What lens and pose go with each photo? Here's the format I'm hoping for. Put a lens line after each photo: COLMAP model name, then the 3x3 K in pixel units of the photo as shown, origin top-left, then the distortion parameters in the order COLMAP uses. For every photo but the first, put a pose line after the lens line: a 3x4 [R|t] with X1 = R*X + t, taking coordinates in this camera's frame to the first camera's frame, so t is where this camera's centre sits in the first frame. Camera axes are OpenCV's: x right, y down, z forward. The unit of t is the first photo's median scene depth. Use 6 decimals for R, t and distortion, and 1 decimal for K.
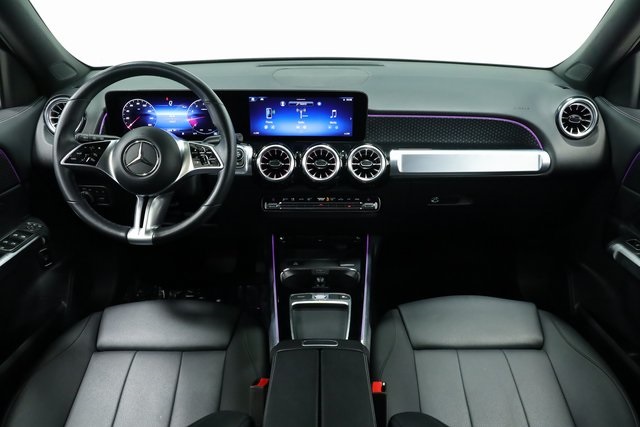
lens RADIAL K [[518.6, 0, 319.5], [0, 518.6, 212.9], [0, 0, 1]] dist [-0.000510, 0.000674]
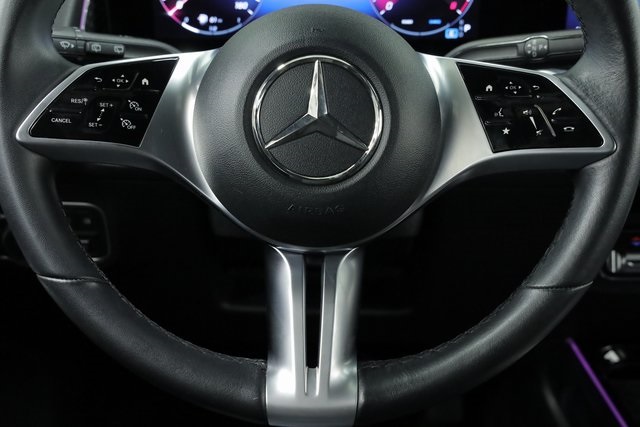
lens RADIAL K [[1036.6, 0, 319.3], [0, 1036.6, 210.5], [0, 0, 1]] dist [0.214174, 0.000000]
pose [[0.999679, -0.007319, 0.024272, -0.305491], [0.007246, 0.999969, 0.003122, -0.049994], [-0.024294, -0.002946, 0.999701, 0.380666]]
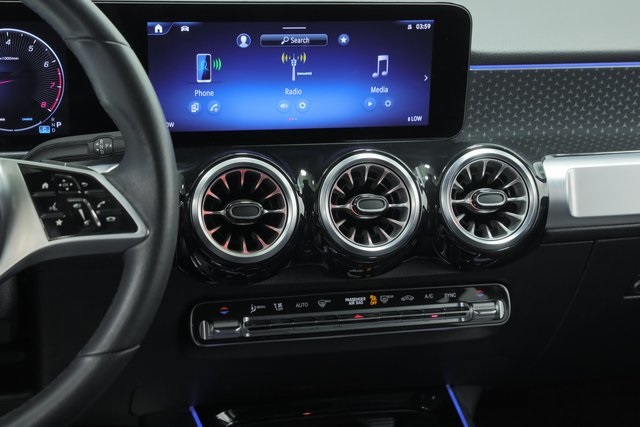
lens RADIAL K [[1236.3, 0, 323.0], [0, 1236.3, 217.1], [0, 0, 1]] dist [0.242634, 0.000000]
pose [[0.970530, -0.050199, 0.235695, -0.226192], [0.063791, 0.996690, -0.050400, -0.044251], [-0.232385, 0.063950, 0.970519, 0.170796]]
